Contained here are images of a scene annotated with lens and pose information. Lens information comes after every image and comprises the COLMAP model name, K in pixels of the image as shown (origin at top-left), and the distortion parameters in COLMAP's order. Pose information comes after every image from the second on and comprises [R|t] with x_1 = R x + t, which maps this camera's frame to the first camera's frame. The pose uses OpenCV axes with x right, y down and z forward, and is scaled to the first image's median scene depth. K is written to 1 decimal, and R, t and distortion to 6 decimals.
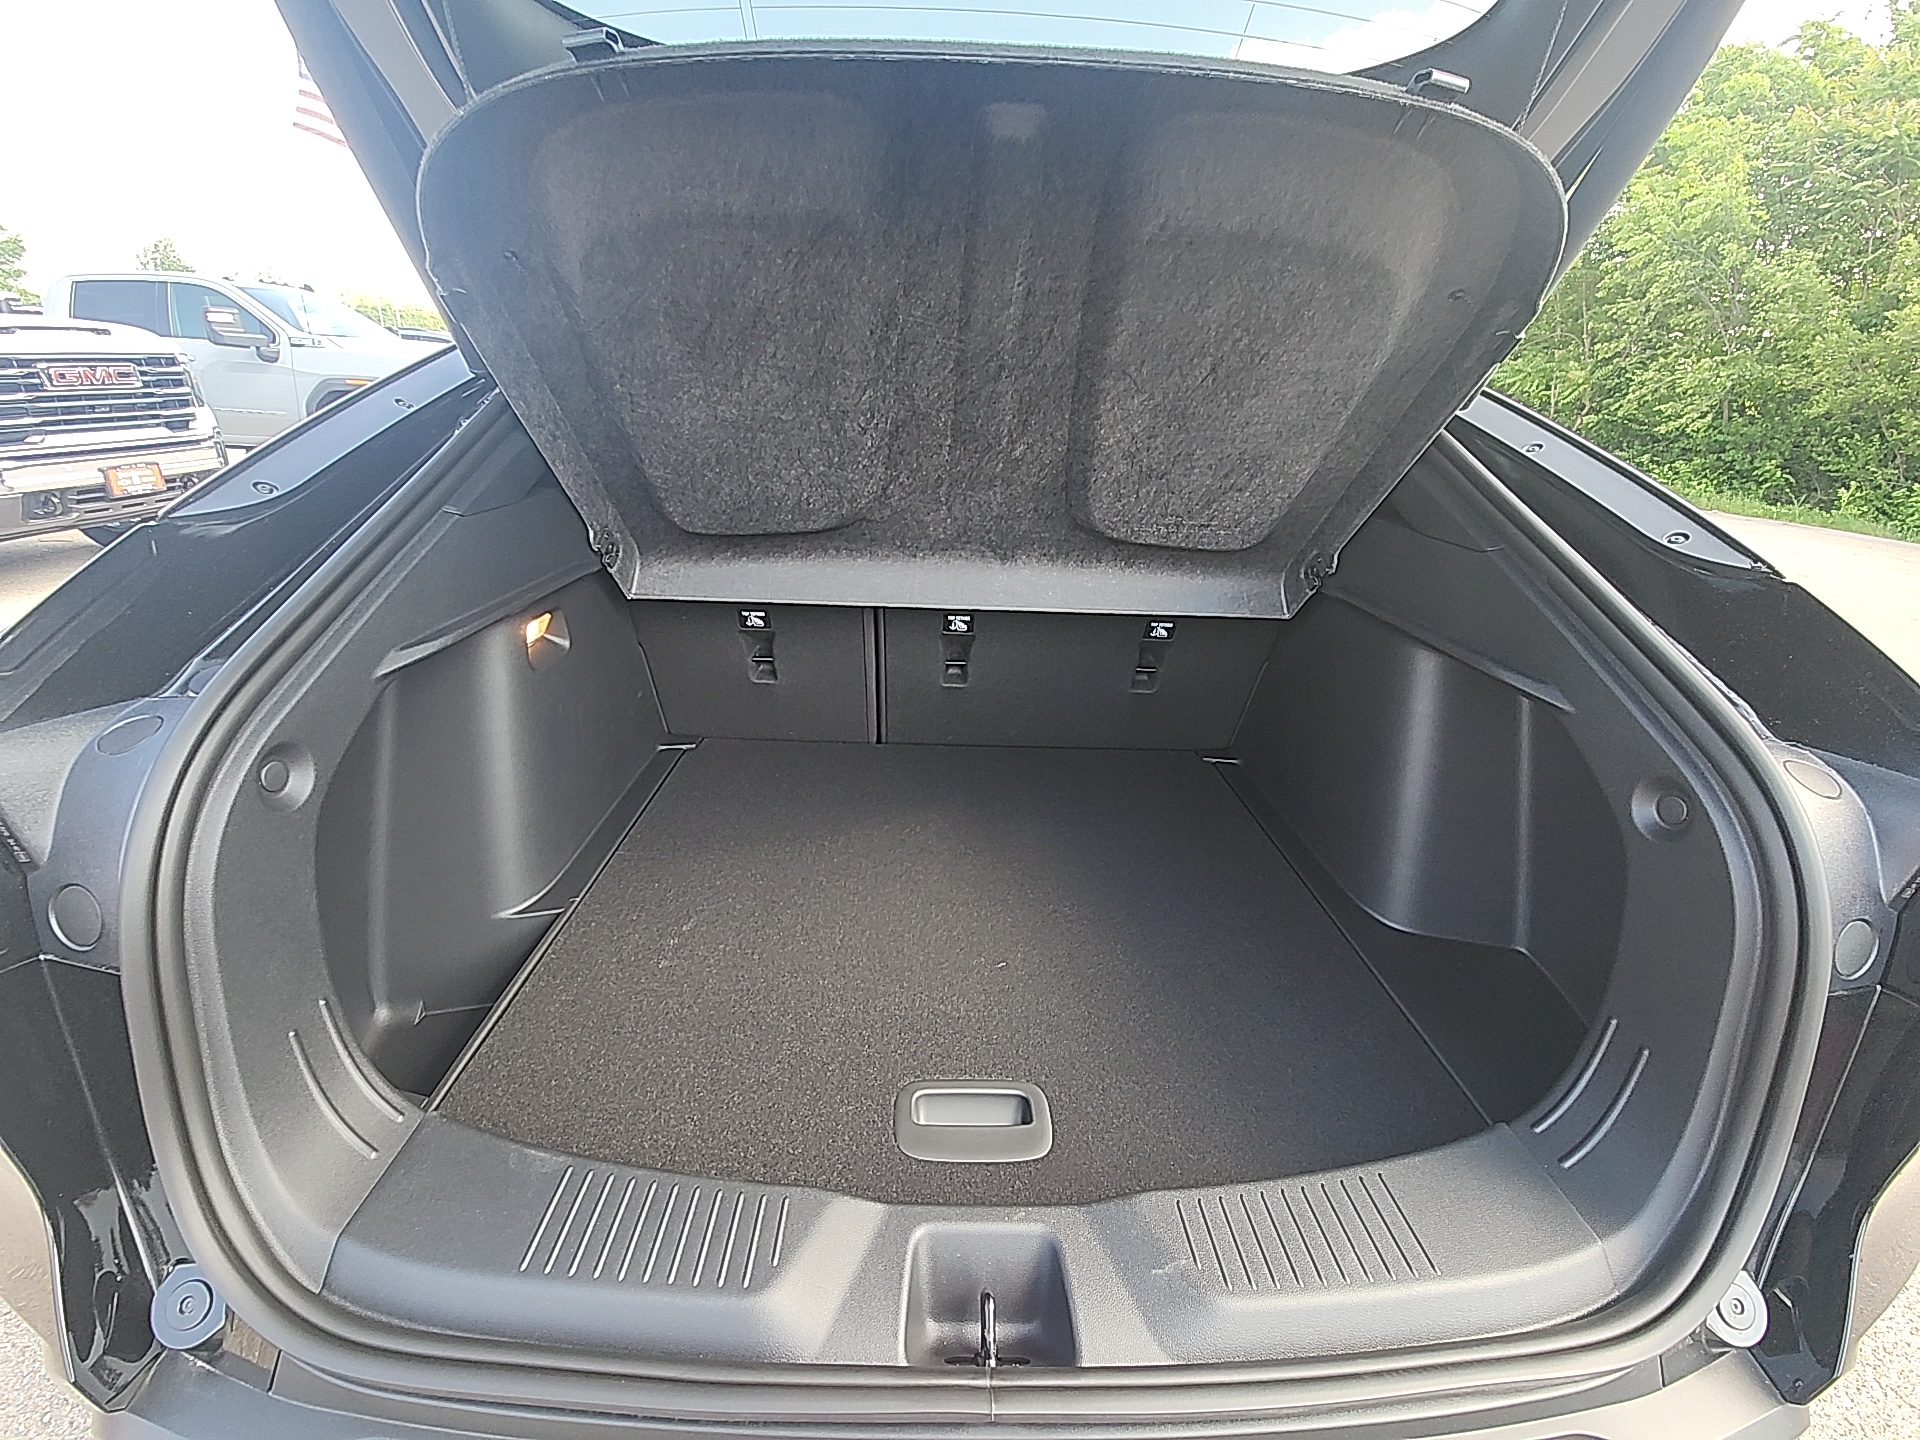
lens RADIAL K [[769.1, 0, 950.6], [0, 769.1, 700.3], [0, 0, 1]] dist [0.026559, -0.020328]
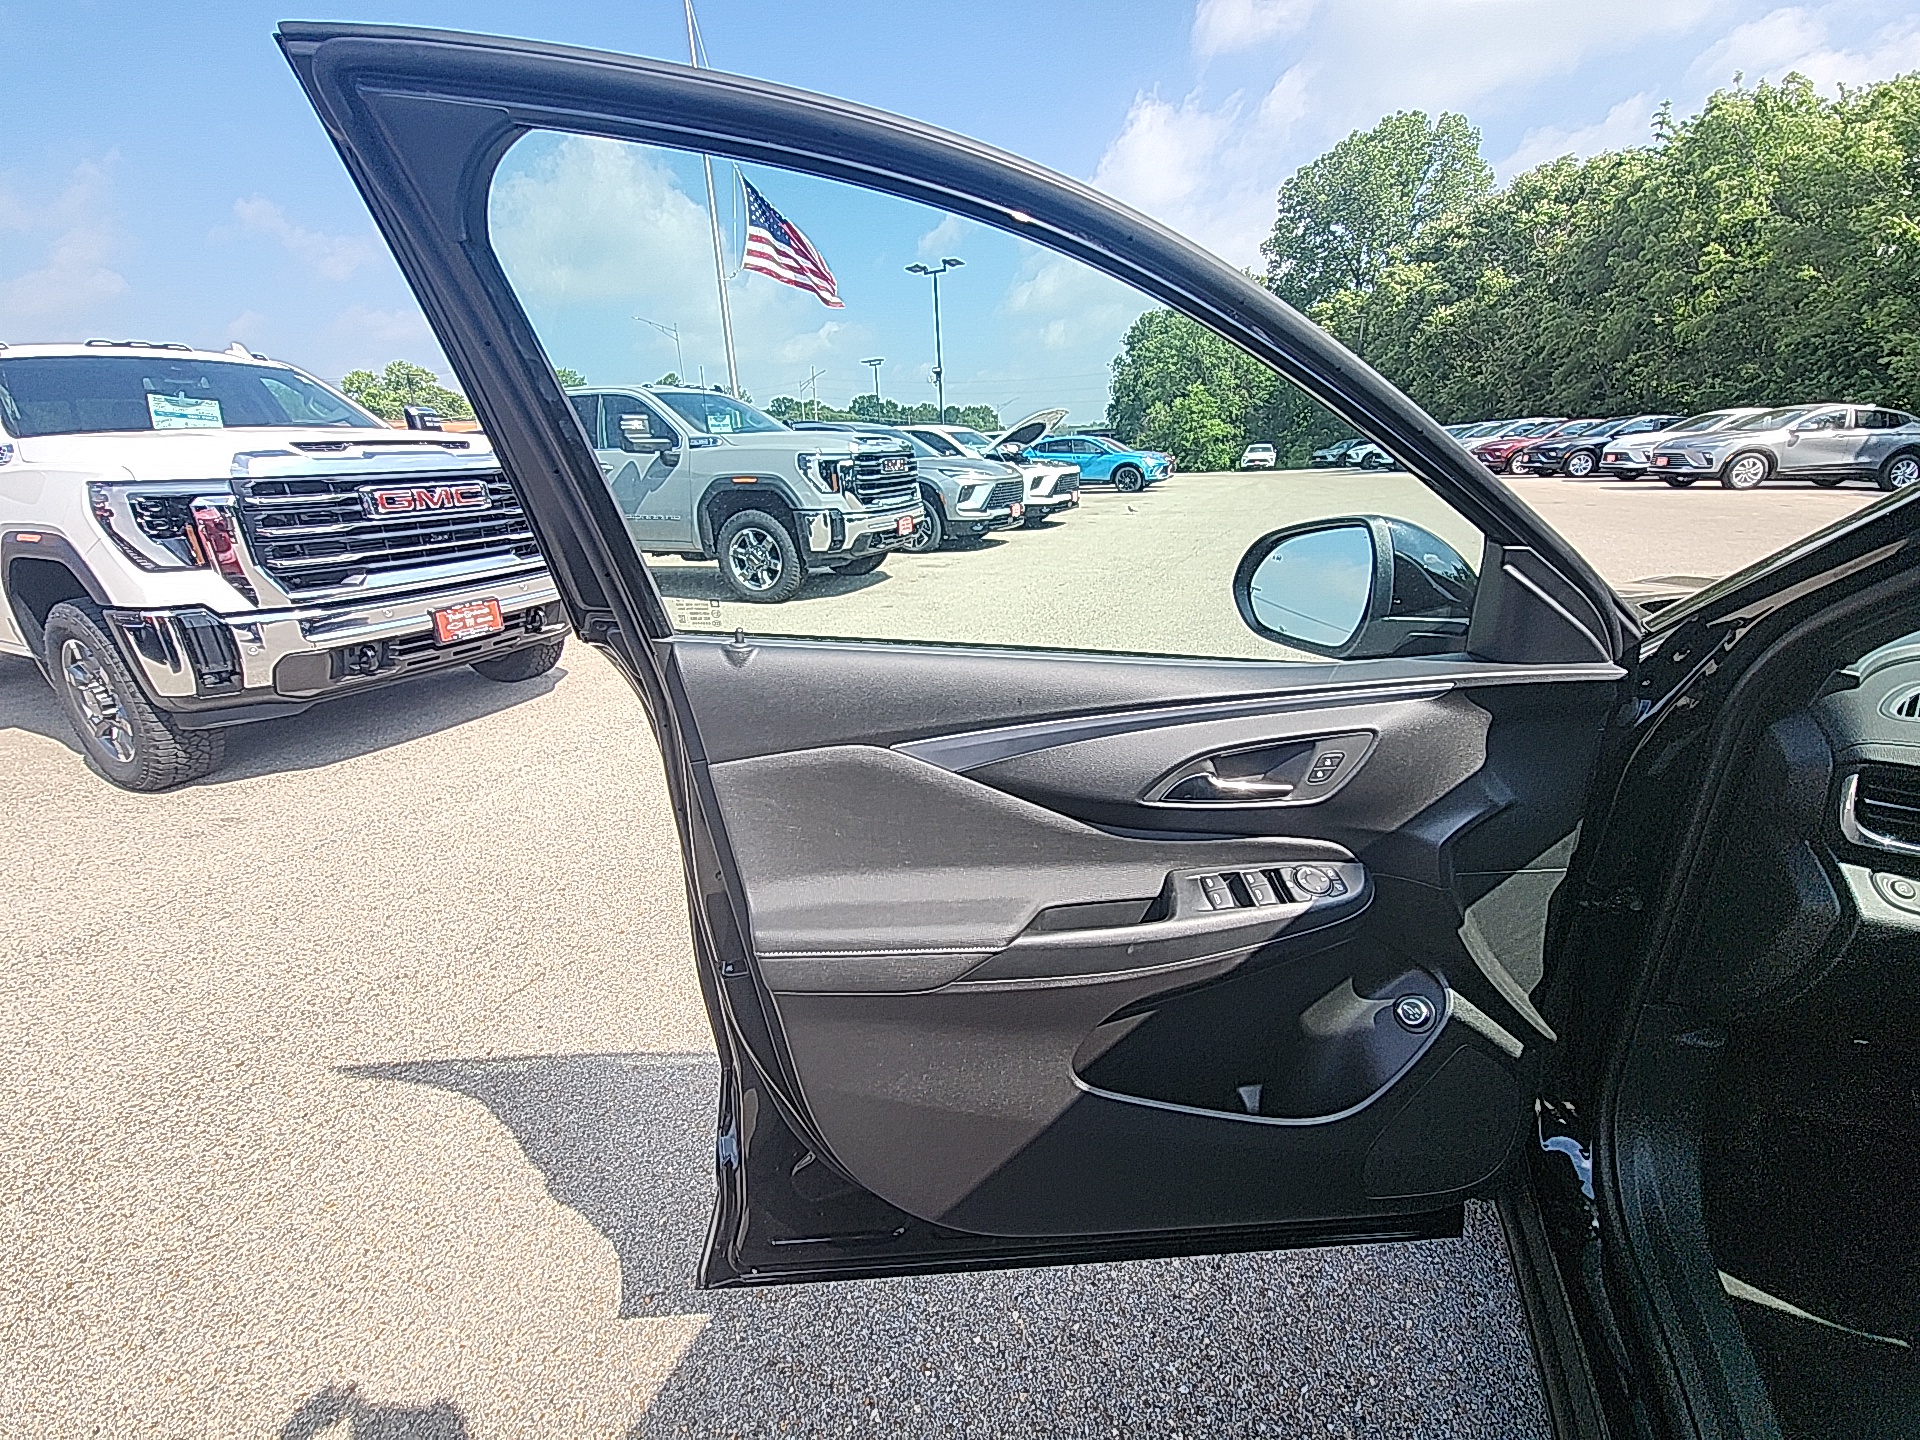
lens RADIAL K [[774.7, 0, 956.0], [0, 774.7, 716.0], [0, 0, 1]] dist [0.000223, -0.001150]
pose [[0.916685, 0.054570, -0.395866, -0.262403], [-0.075968, 0.996364, -0.038565, -0.199235], [0.392322, 0.065425, 0.917498, 0.469407]]
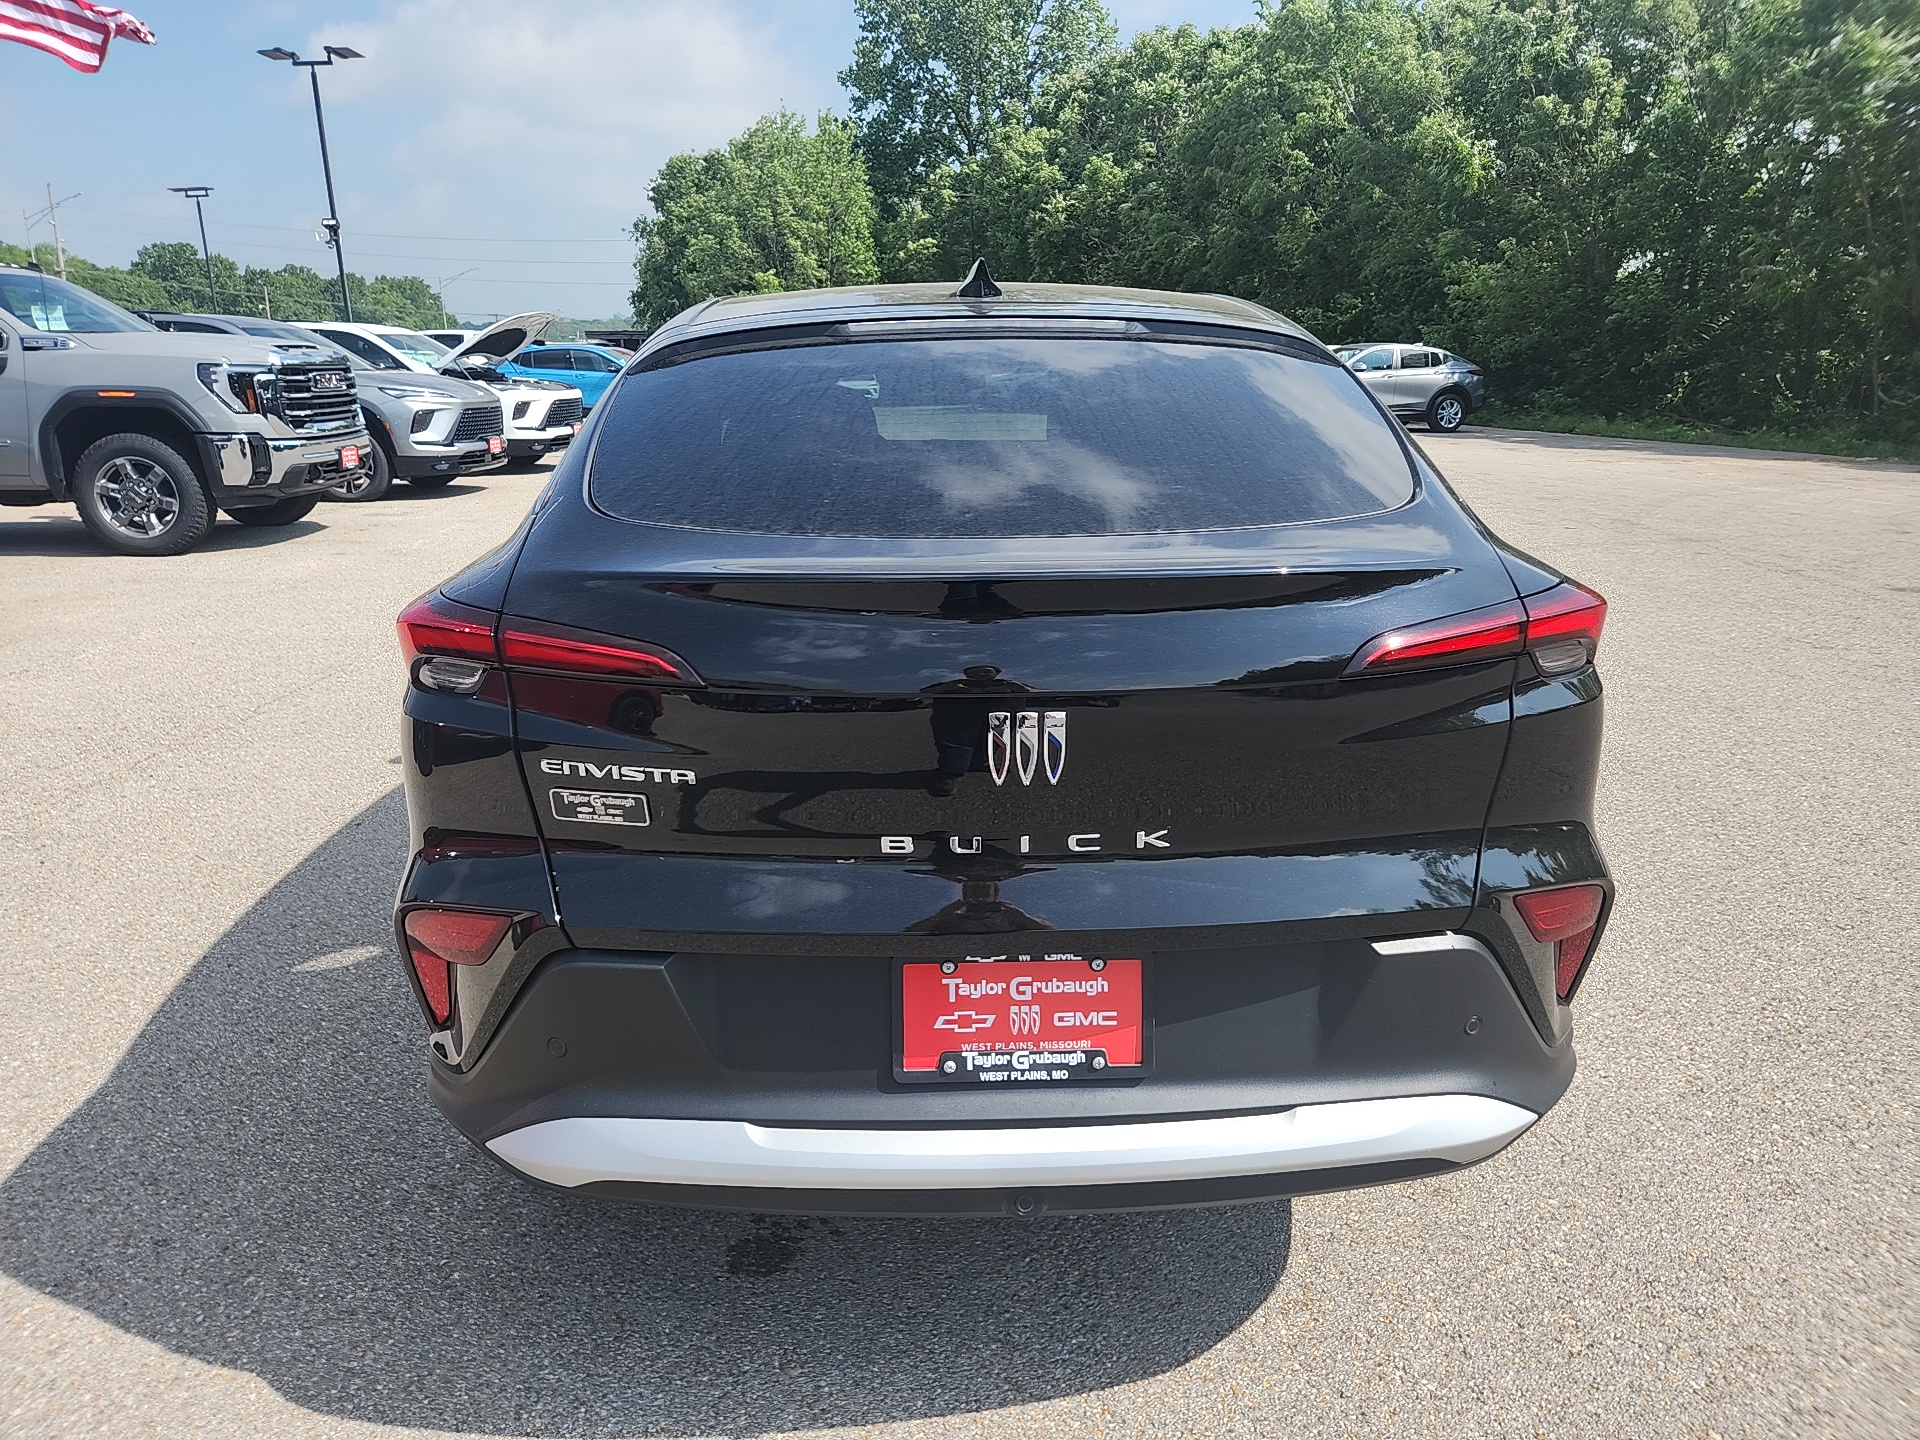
lens RADIAL K [[1284.1, 0, 969.1], [0, 1284.1, 724.7], [0, 0, 1]] dist [0.069361, -0.060461]
pose [[0.998846, -0.047828, 0.004366, -0.007024], [0.048023, 0.993528, -0.102934, 0.083481], [0.000585, 0.103025, 0.994679, -0.269686]]
